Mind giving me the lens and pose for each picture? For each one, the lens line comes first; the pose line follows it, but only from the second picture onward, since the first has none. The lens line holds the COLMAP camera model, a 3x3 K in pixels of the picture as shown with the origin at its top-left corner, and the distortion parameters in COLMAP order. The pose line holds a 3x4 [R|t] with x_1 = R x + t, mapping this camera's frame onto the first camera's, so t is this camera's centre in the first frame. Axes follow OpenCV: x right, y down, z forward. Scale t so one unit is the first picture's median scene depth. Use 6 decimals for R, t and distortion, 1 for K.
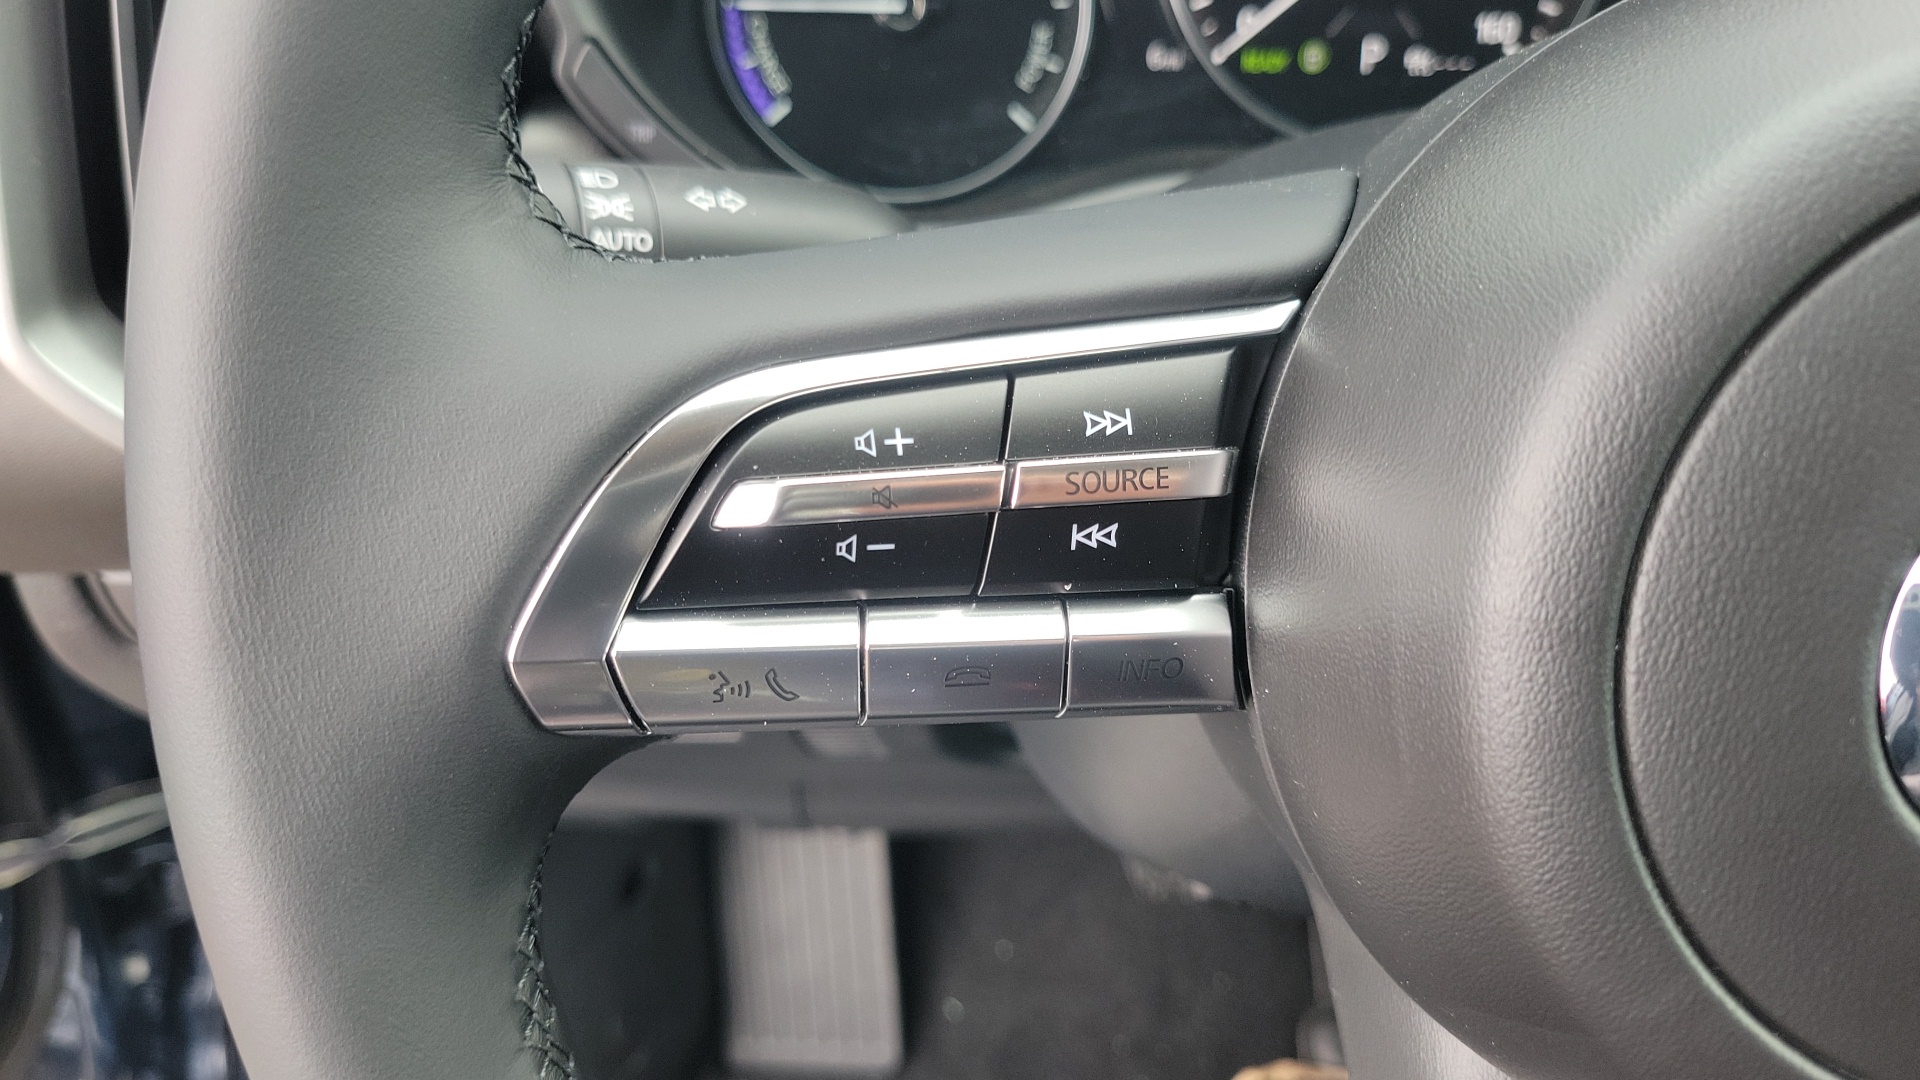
lens RADIAL K [[1468.8, 0, 910.9], [0, 1468.8, 539.2], [0, 0, 1]] dist [0.034642, -0.019653]
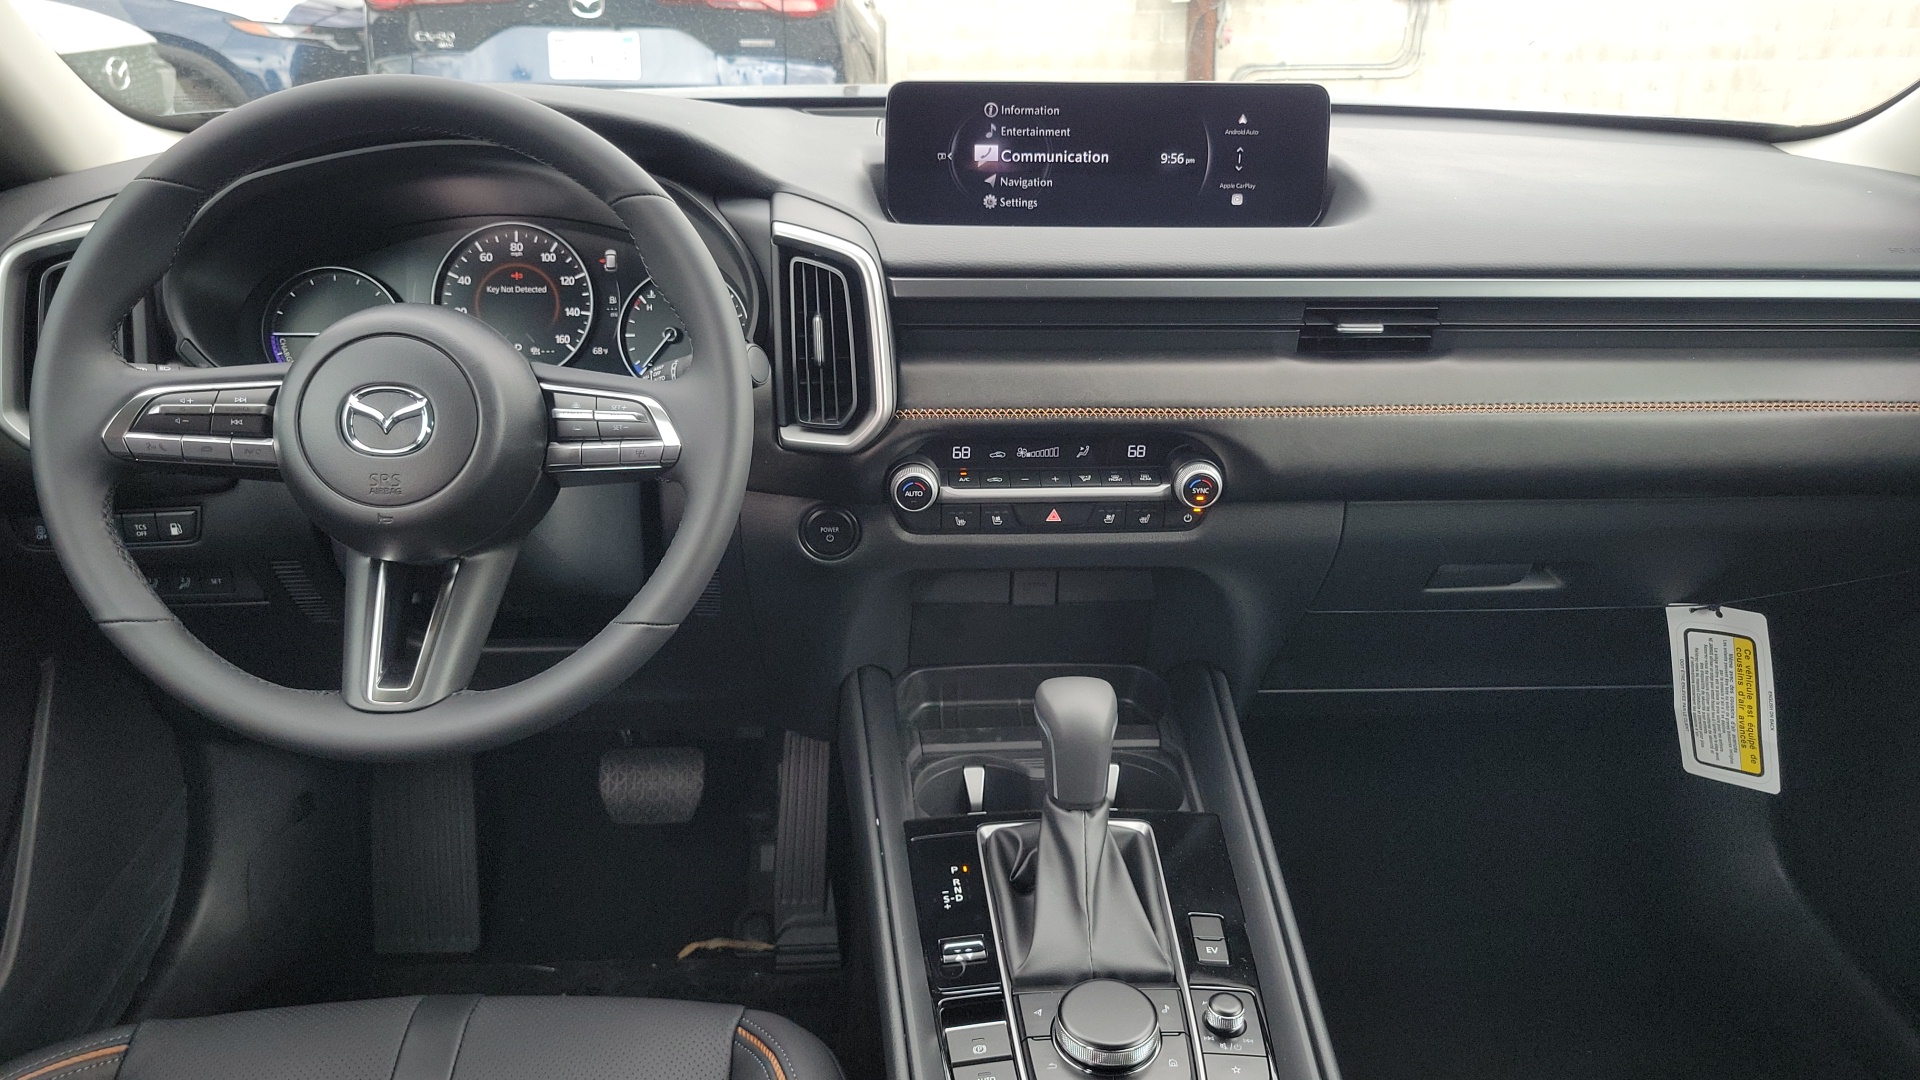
lens RADIAL K [[1468.8, 0, 982.9], [0, 1468.8, 544.9], [0, 0, 1]] dist [0.034642, -0.019653]
pose [[0.995984, -0.026126, 0.085633, 2.062135], [0.045310, 0.972033, -0.230432, 1.564565], [-0.077218, 0.233387, 0.969313, -3.692610]]
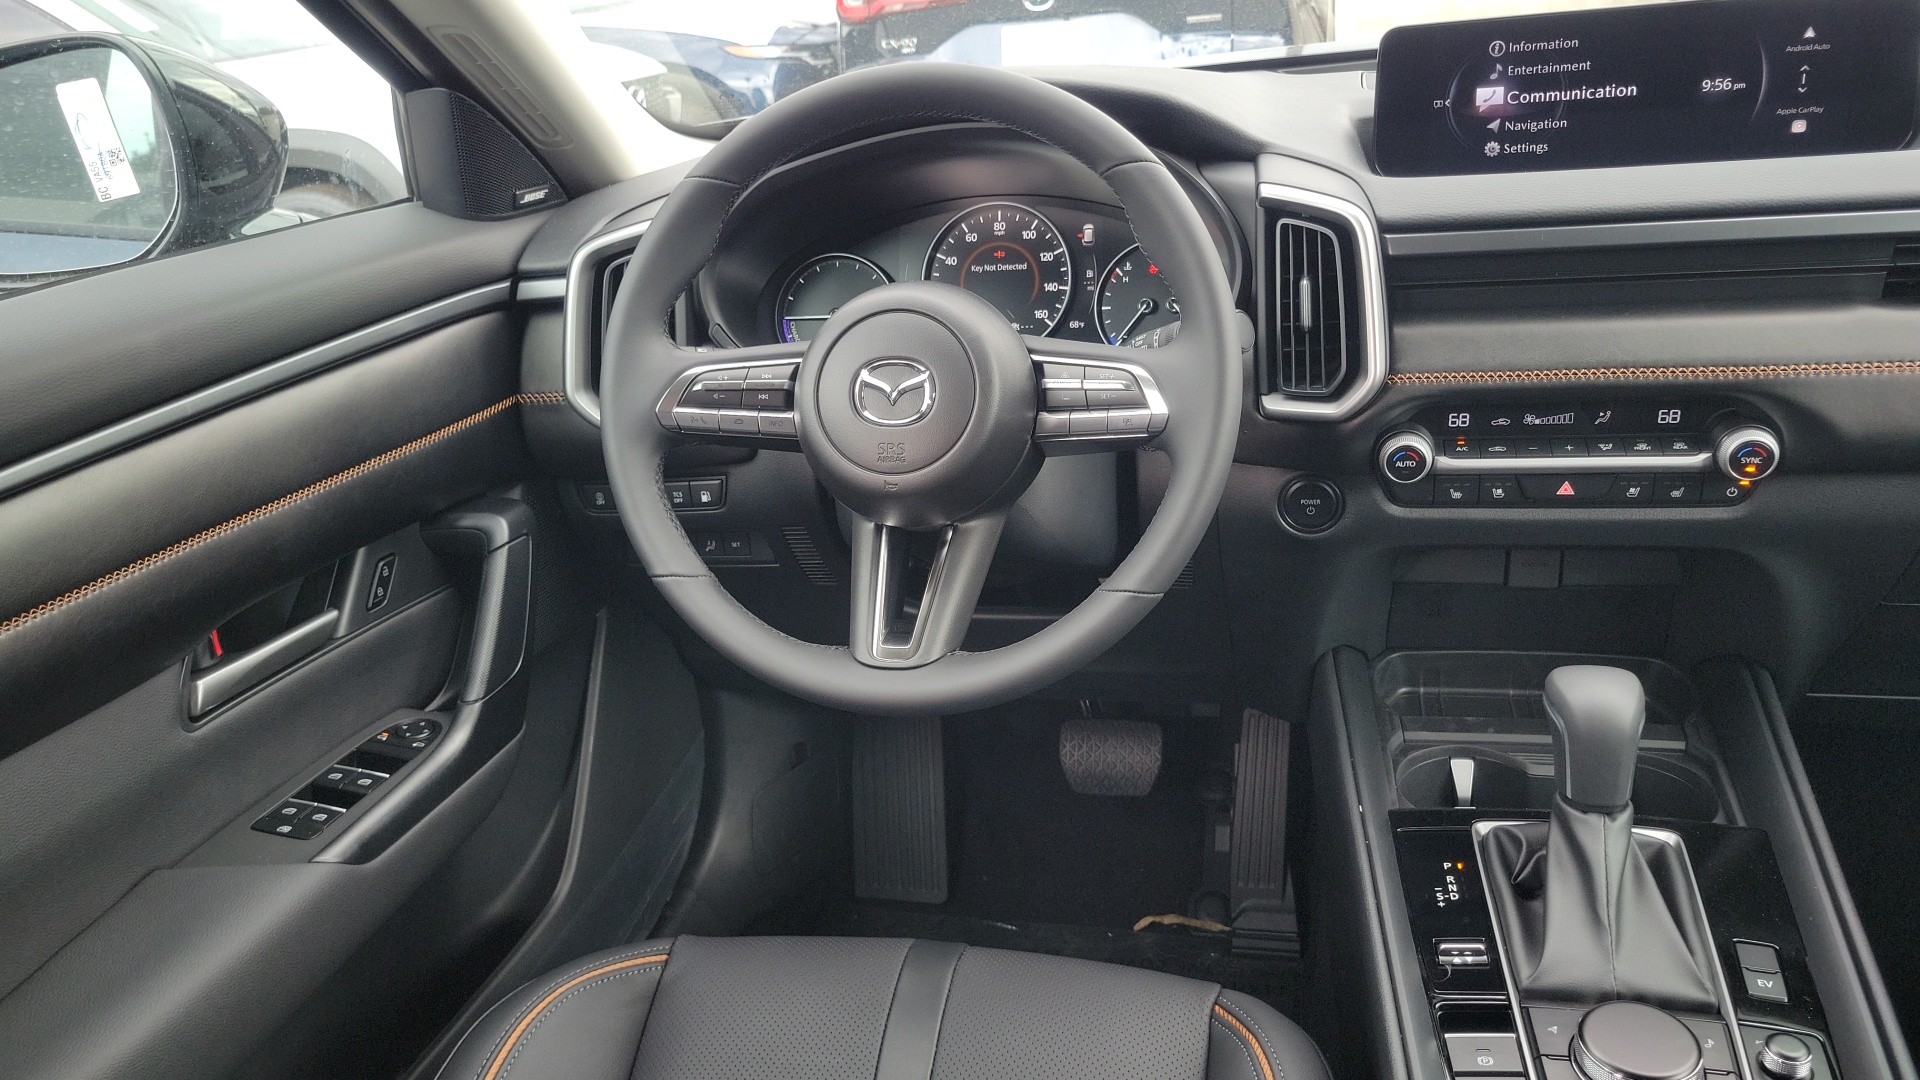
lens RADIAL K [[1468.8, 0, 936.4], [0, 1468.8, 542.0], [0, 0, 1]] dist [0.034642, -0.019653]
pose [[0.972934, -0.010107, -0.230862, 1.868373], [-0.042447, 0.974228, -0.221537, 1.587936], [0.227151, 0.225340, 0.947430, -3.619913]]
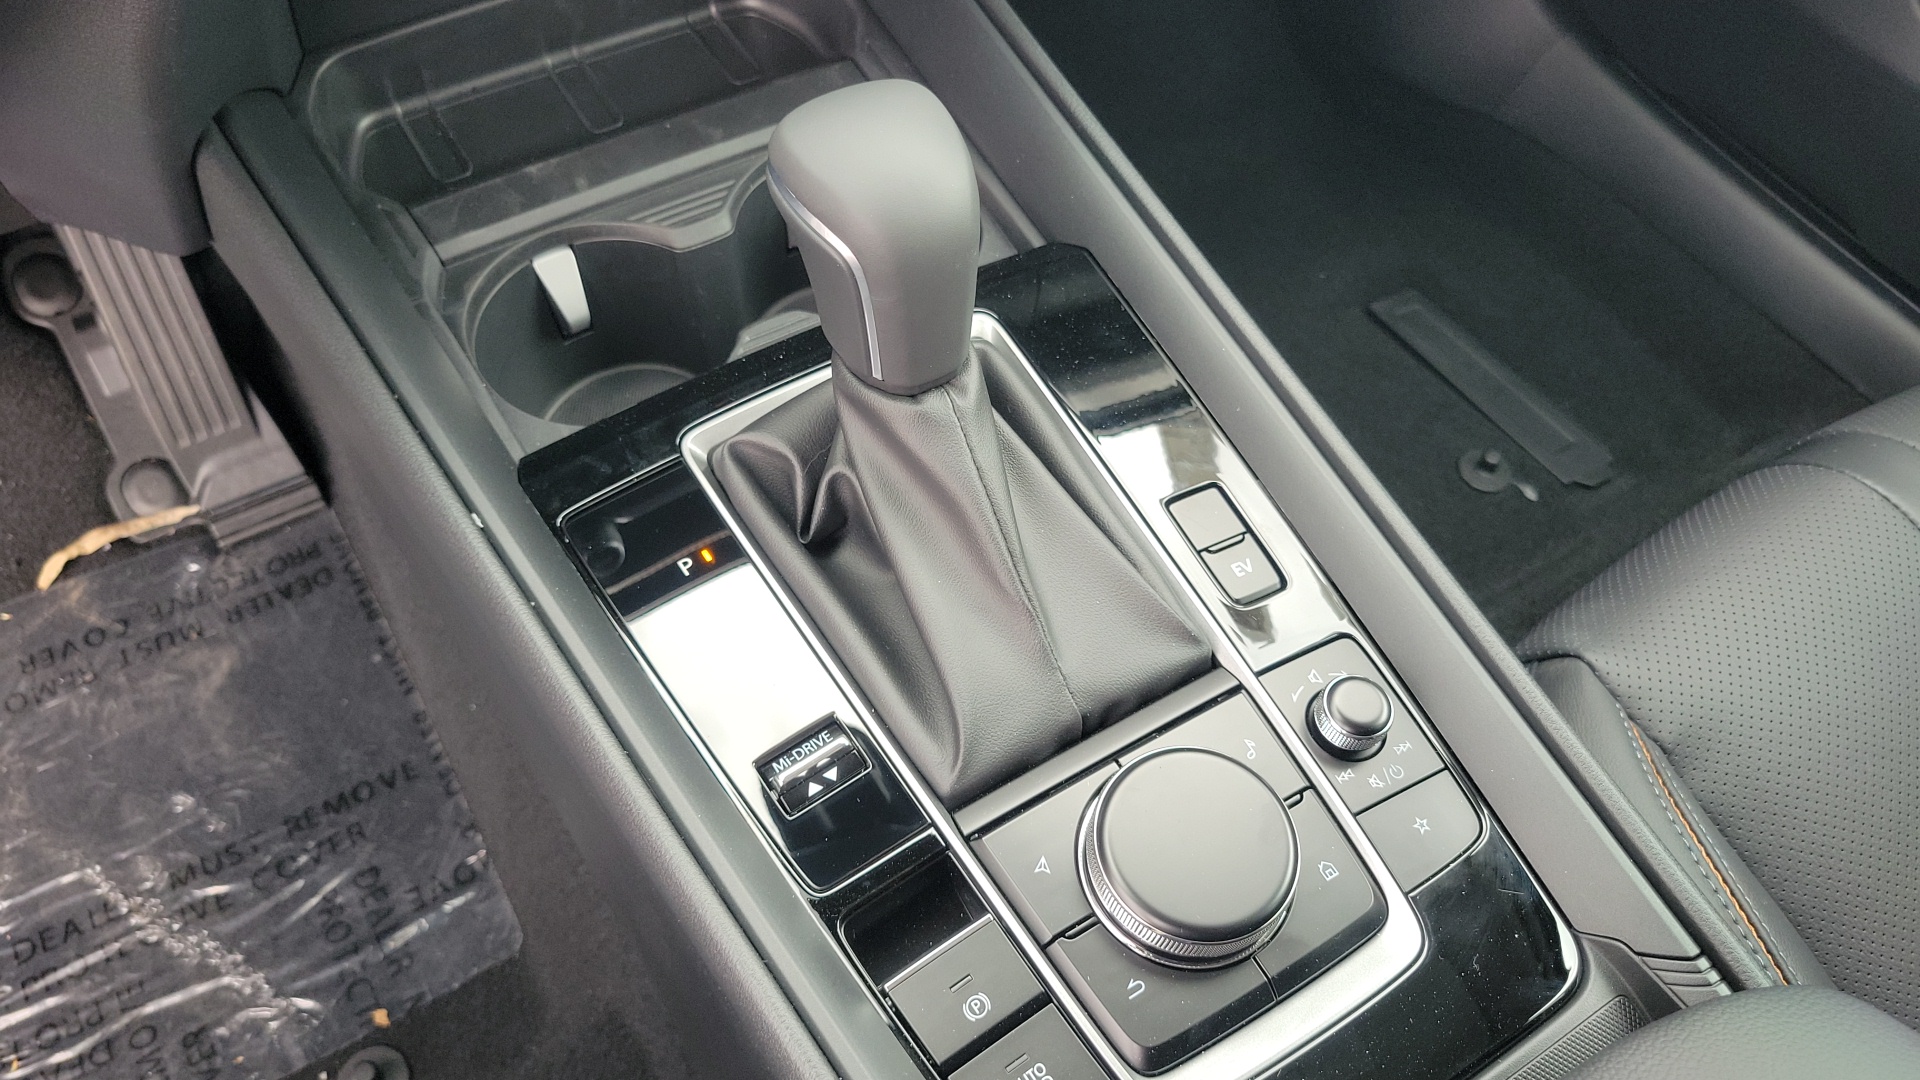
lens RADIAL K [[1468.8, 0, 950.8], [0, 1468.8, 551.6], [0, 0, 1]] dist [0.034642, -0.019653]
pose [[0.838256, -0.426221, 0.340092, 1.921824], [0.277195, 0.870192, 0.407343, 0.570097], [-0.469563, -0.247186, 0.847590, -0.601182]]
